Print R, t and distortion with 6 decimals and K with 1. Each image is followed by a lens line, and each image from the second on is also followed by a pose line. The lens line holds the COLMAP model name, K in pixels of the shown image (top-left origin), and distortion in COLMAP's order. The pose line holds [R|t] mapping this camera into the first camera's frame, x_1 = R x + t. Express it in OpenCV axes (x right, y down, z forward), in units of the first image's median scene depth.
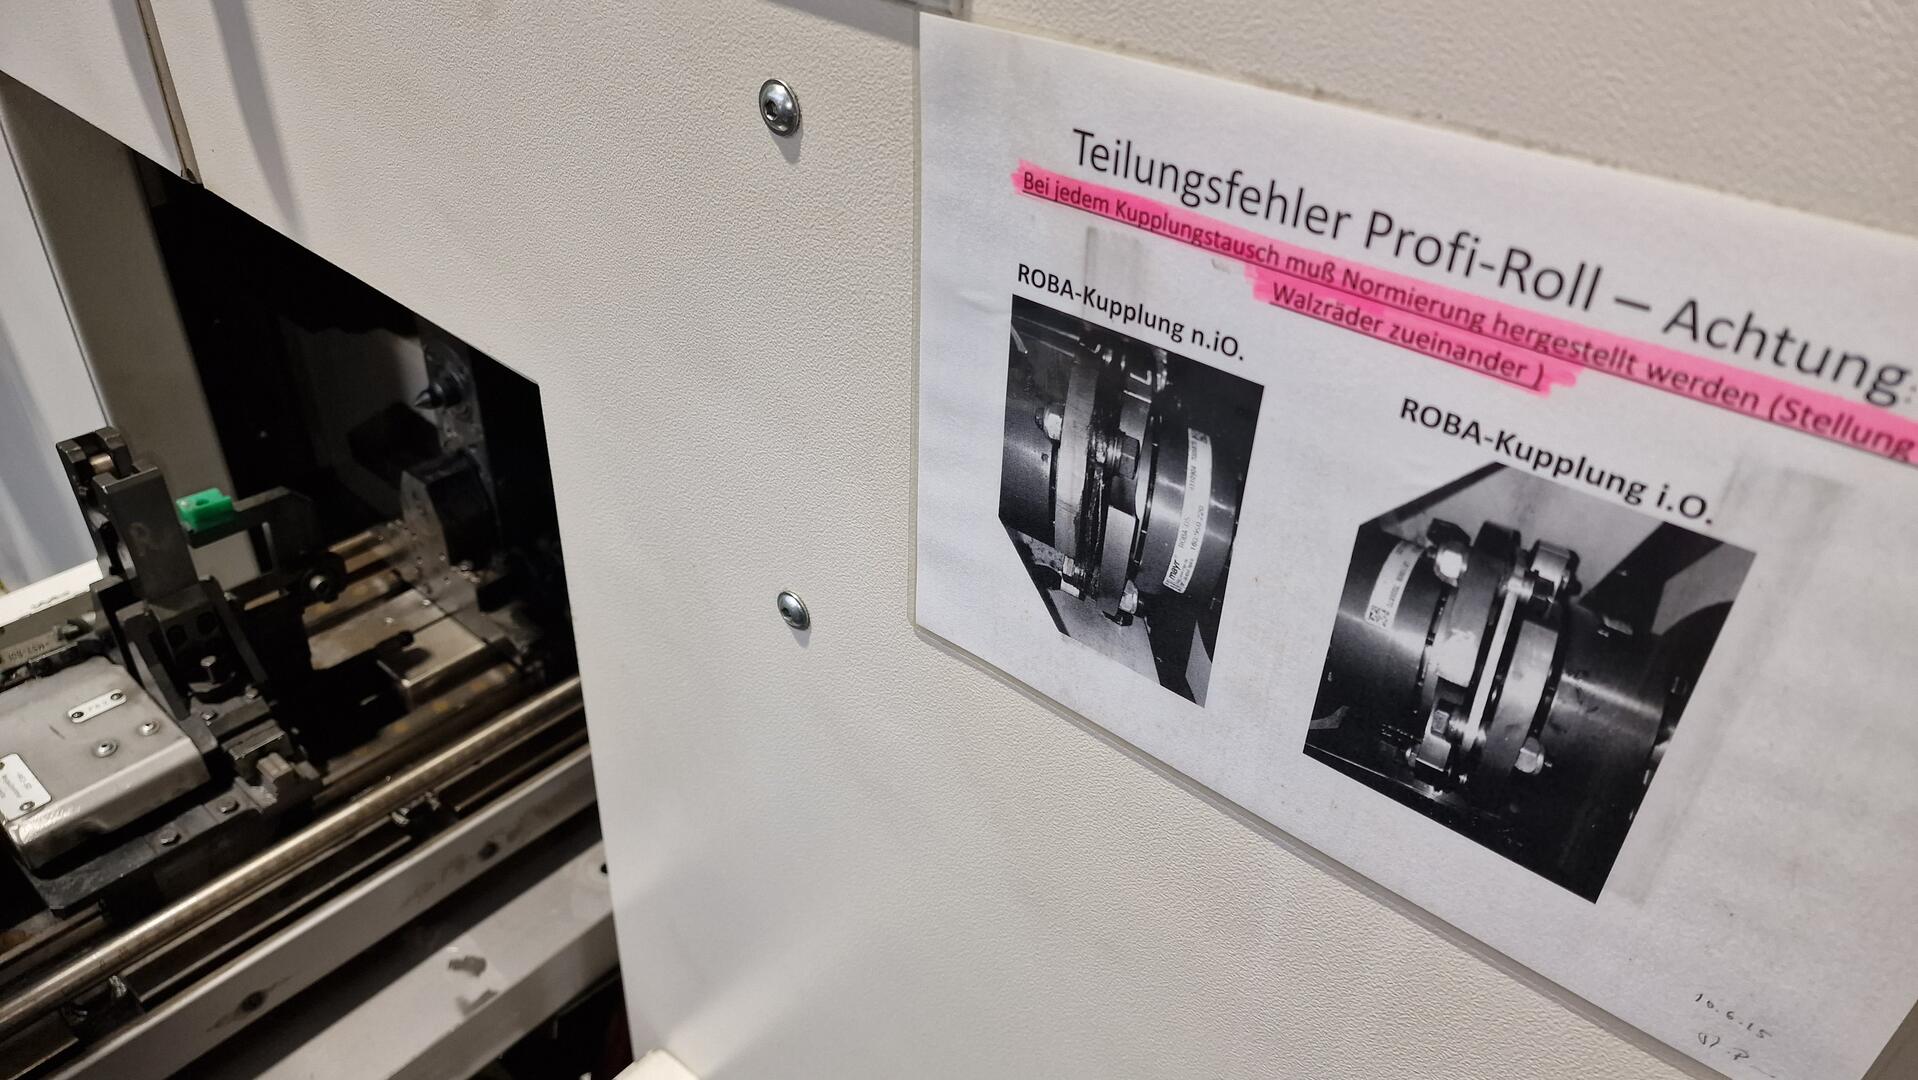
lens RADIAL K [[1291.7, 0, 960.9], [0, 1291.7, 534.1], [0, 0, 1]] dist [0.025810, -0.007338]
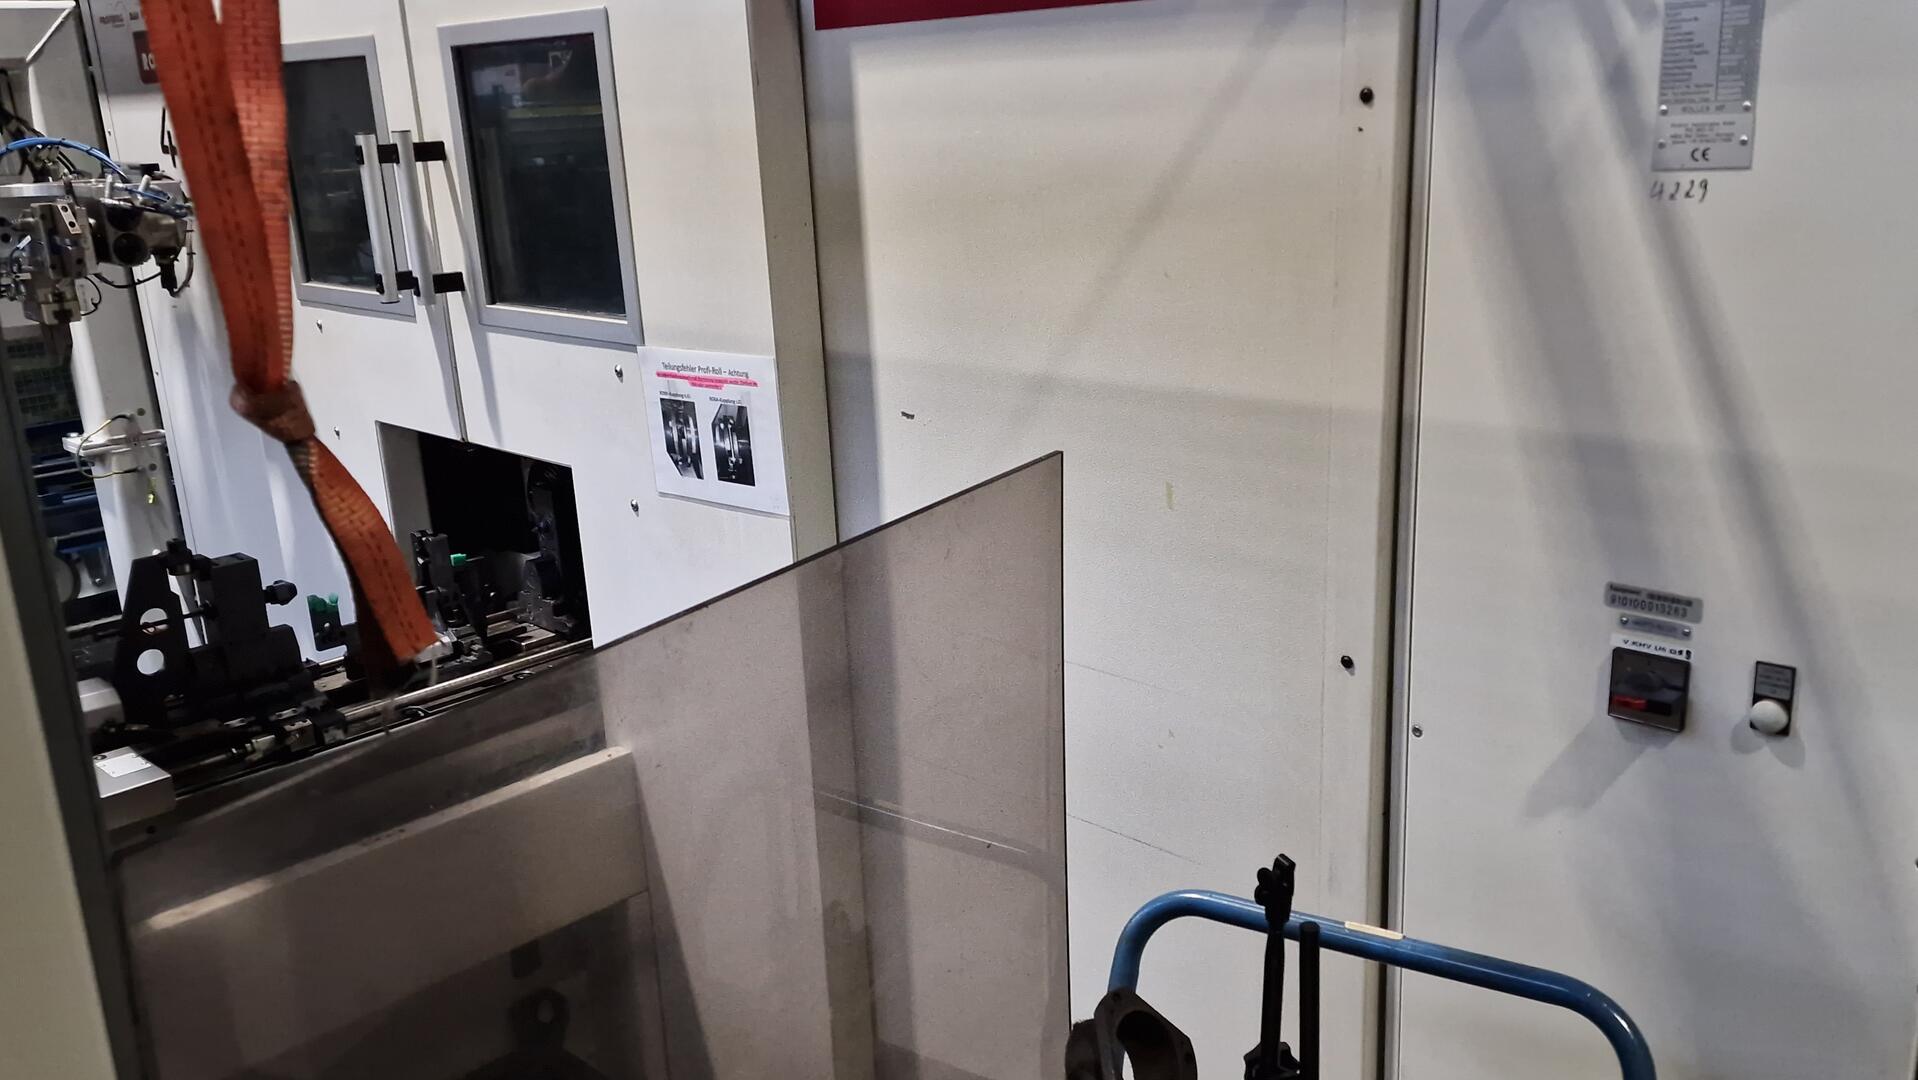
lens RADIAL K [[1376.1, 0, 957.8], [0, 1376.1, 541.8], [0, 0, 1]] dist [-0.000852, -0.000123]
pose [[0.994382, -0.081213, -0.067884, 1.574265], [0.056095, 0.948199, -0.312685, 2.164320], [0.089761, 0.307120, 0.947428, -3.924878]]
